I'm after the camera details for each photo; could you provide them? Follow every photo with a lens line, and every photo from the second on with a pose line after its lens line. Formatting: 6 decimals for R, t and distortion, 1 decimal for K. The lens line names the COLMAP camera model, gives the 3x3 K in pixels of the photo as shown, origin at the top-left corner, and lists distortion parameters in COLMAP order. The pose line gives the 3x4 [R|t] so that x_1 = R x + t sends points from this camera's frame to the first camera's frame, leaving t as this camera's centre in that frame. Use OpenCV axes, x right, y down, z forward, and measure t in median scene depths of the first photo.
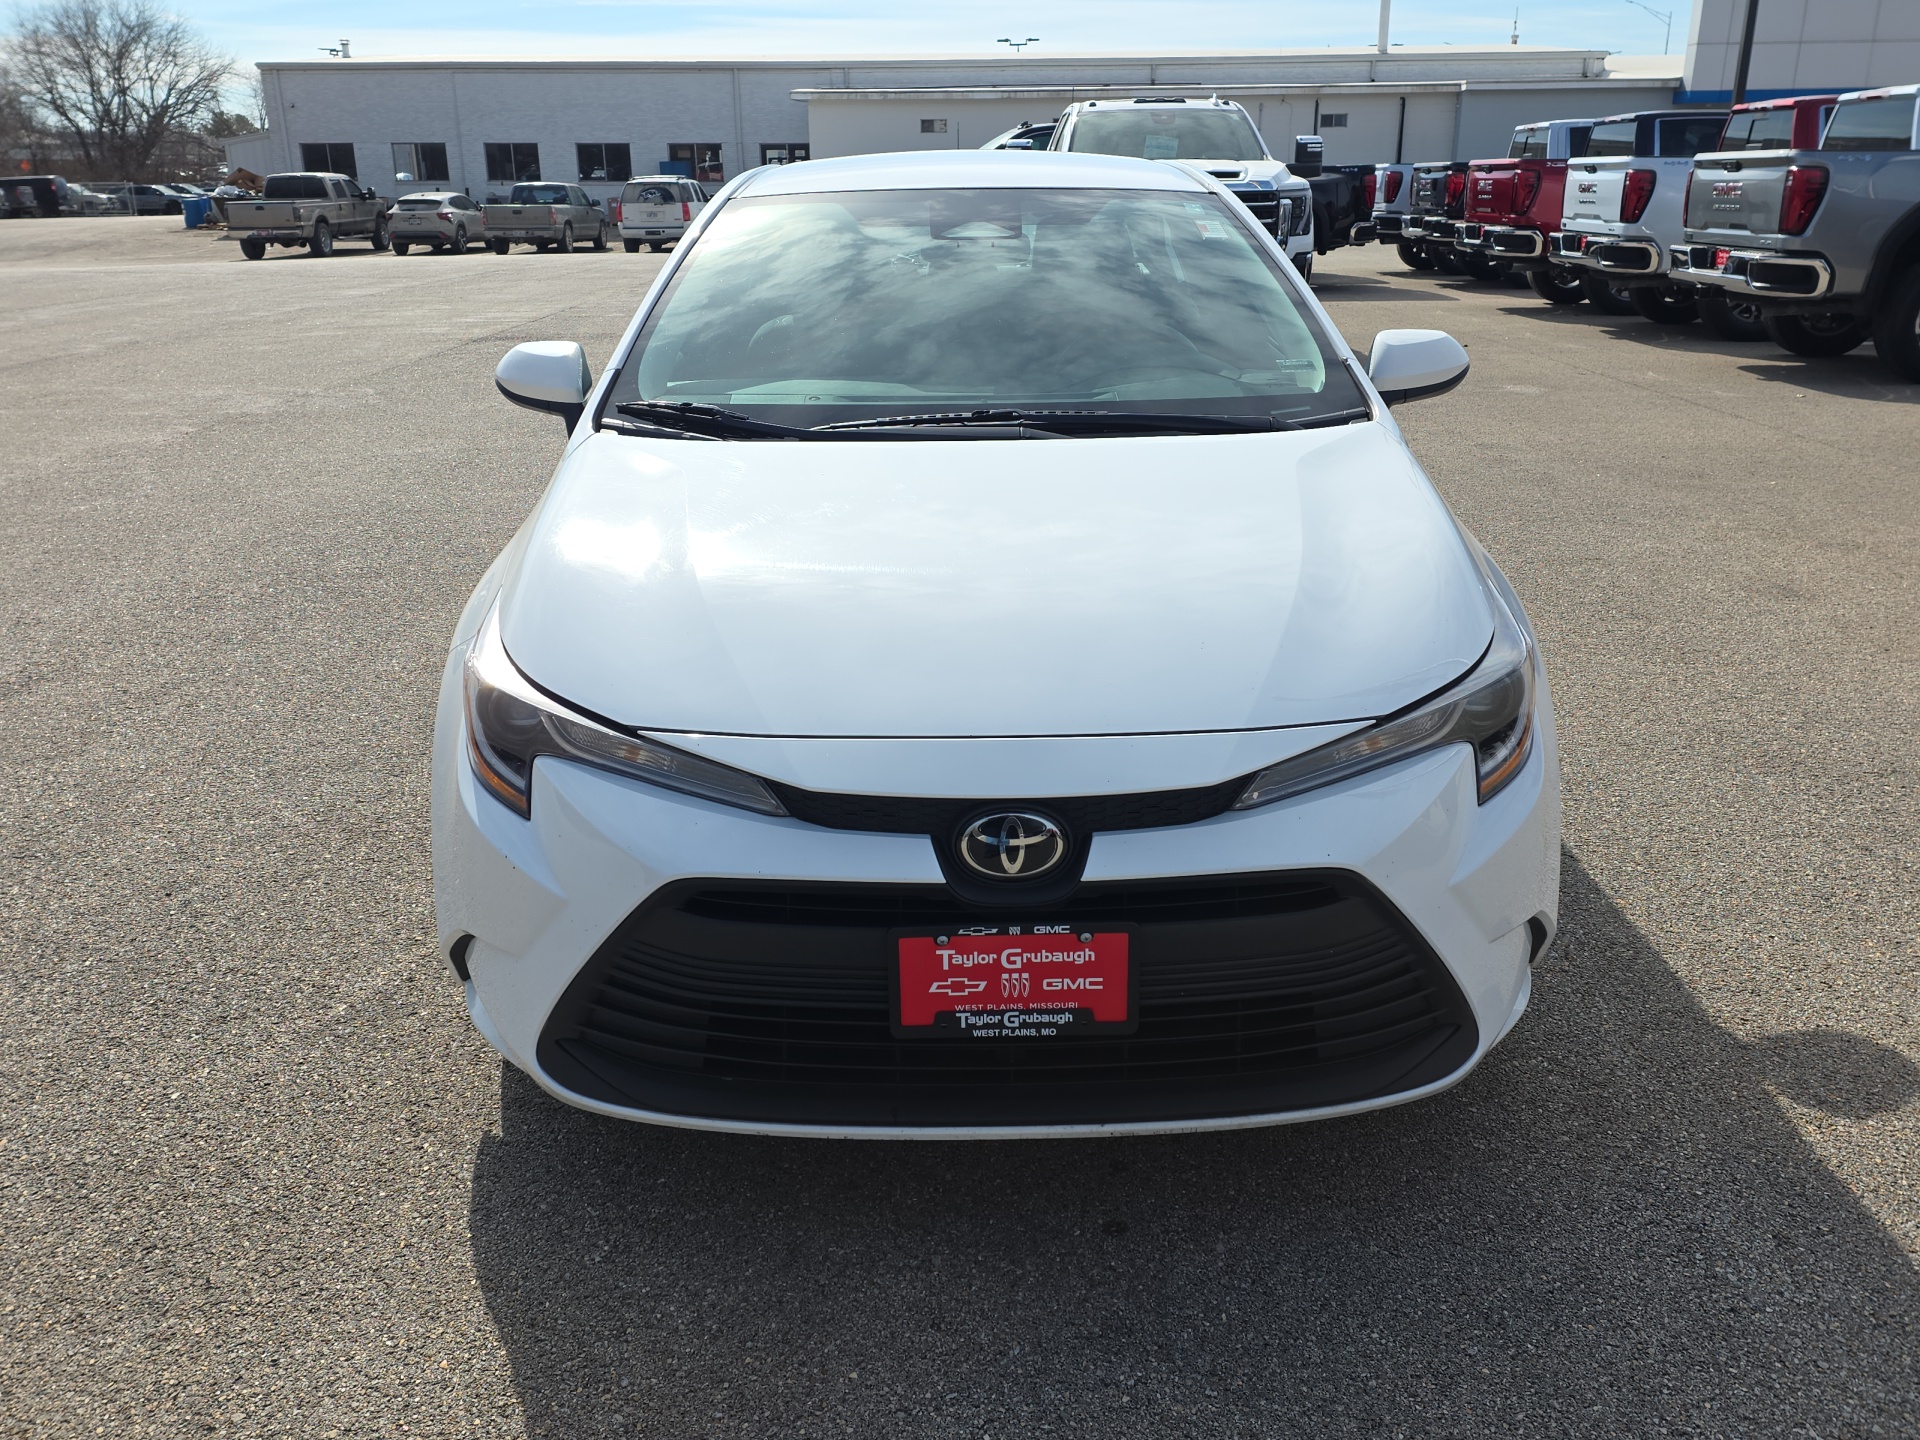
lens RADIAL K [[1539.0, 0, 960.0], [0, 1539.0, 720.0], [0, 0, 1]] dist [0.046215, -0.041165]
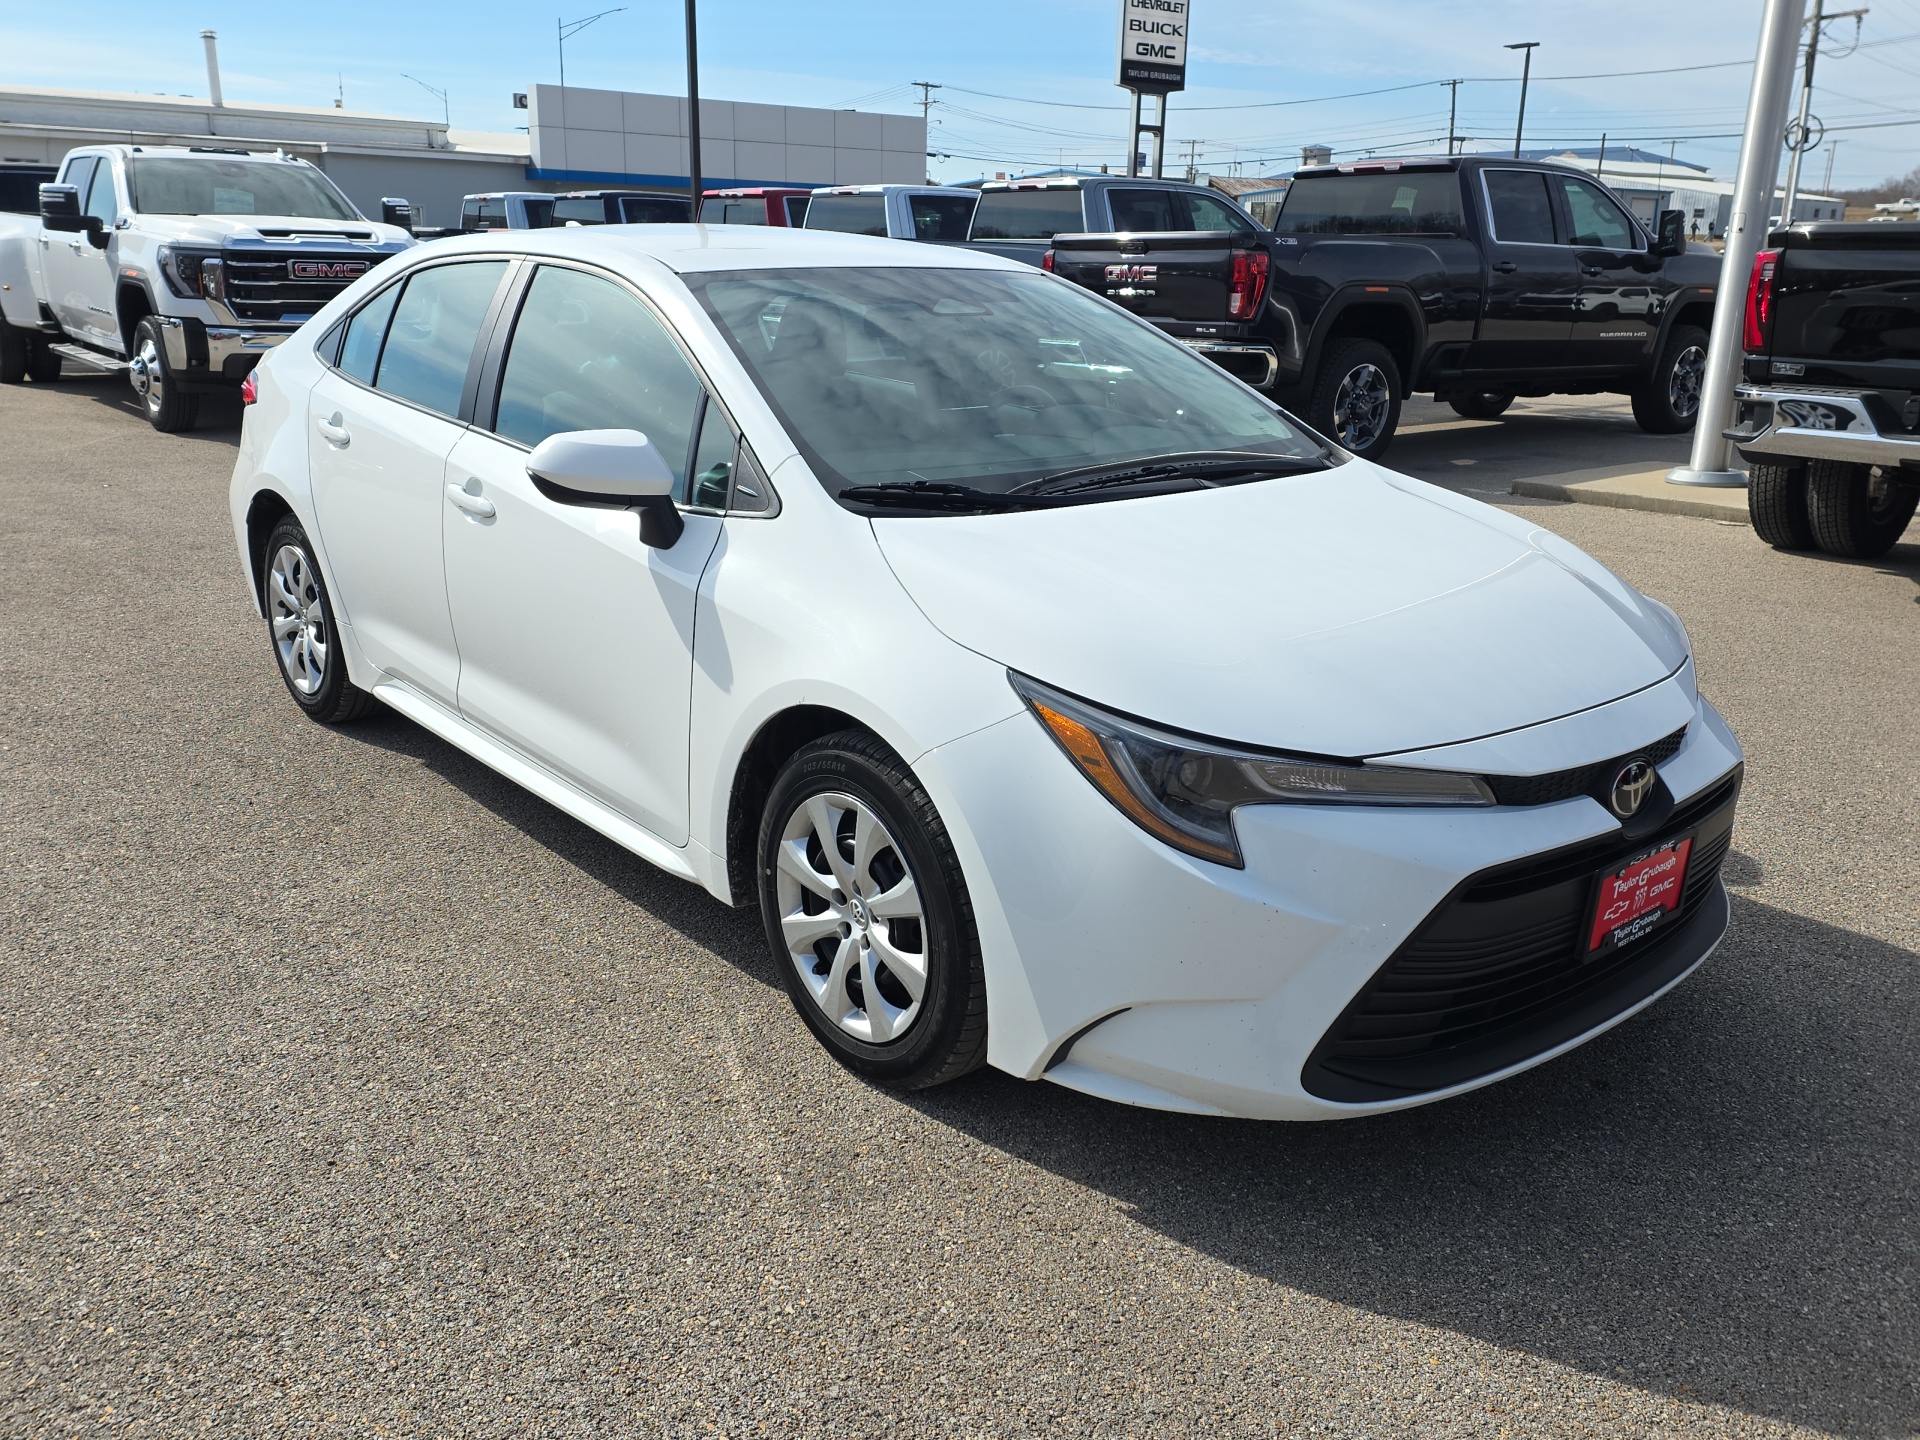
lens RADIAL K [[1539.0, 0, 960.0], [0, 1539.0, 720.0], [0, 0, 1]] dist [0.046215, -0.041165]
pose [[0.779035, -0.157009, 0.607003, -0.083383], [0.179360, 0.983486, 0.024199, -0.007613], [-0.600778, 0.090020, 0.794331, 0.021653]]
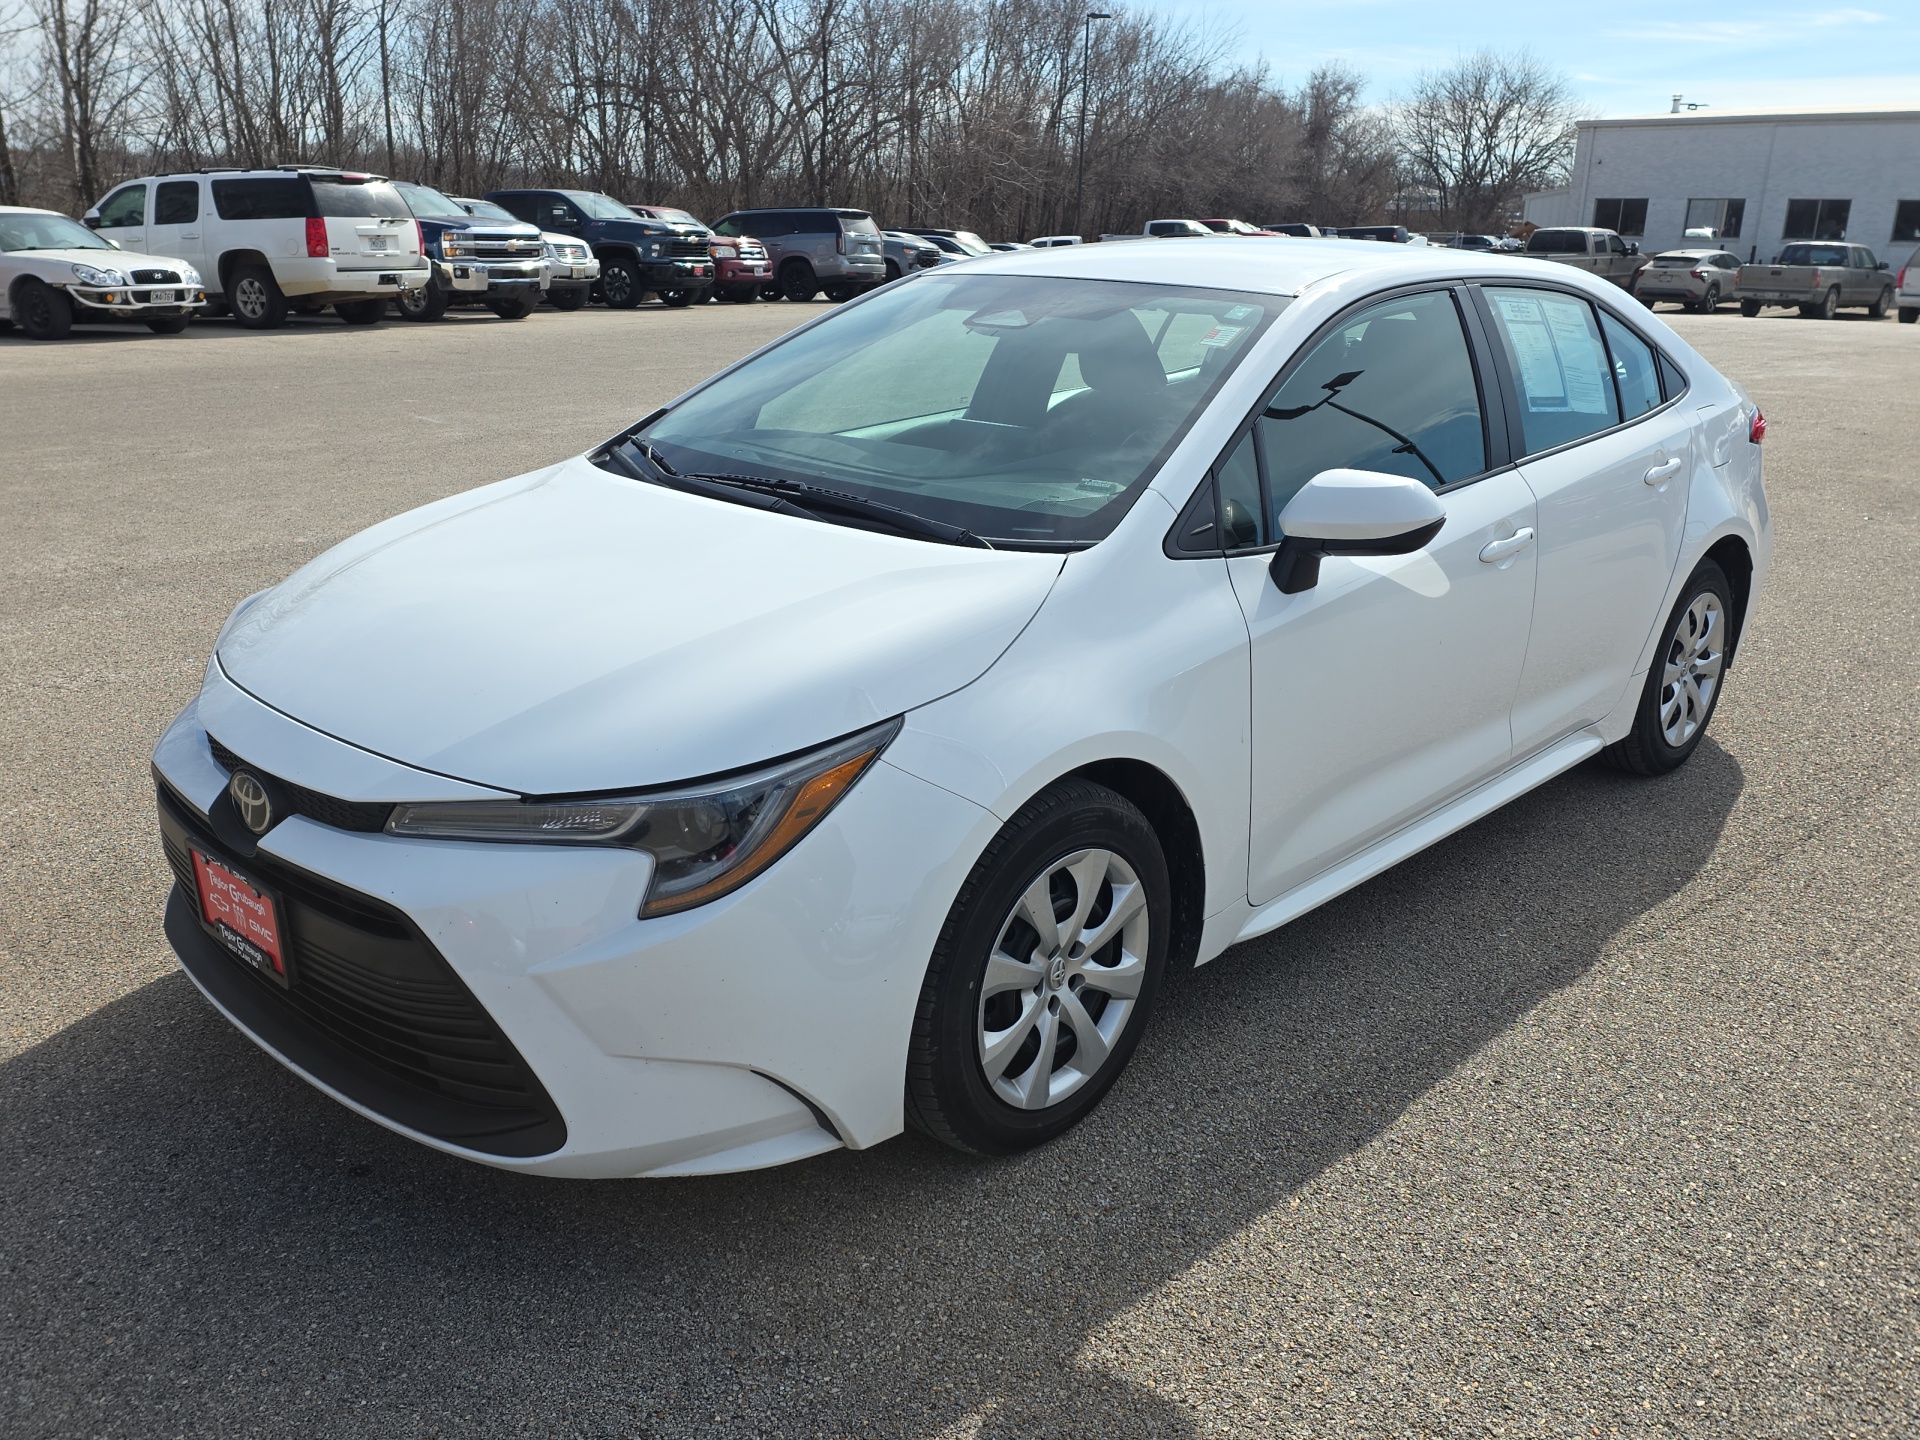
lens RADIAL K [[1539.0, 0, 960.0], [0, 1539.0, 720.0], [0, 0, 1]] dist [0.046215, -0.041165]
pose [[0.719196, 0.234211, -0.654143, 0.087910], [-0.254247, 0.964889, 0.065940, -0.014931], [0.646619, 0.118890, 0.753491, 0.029937]]
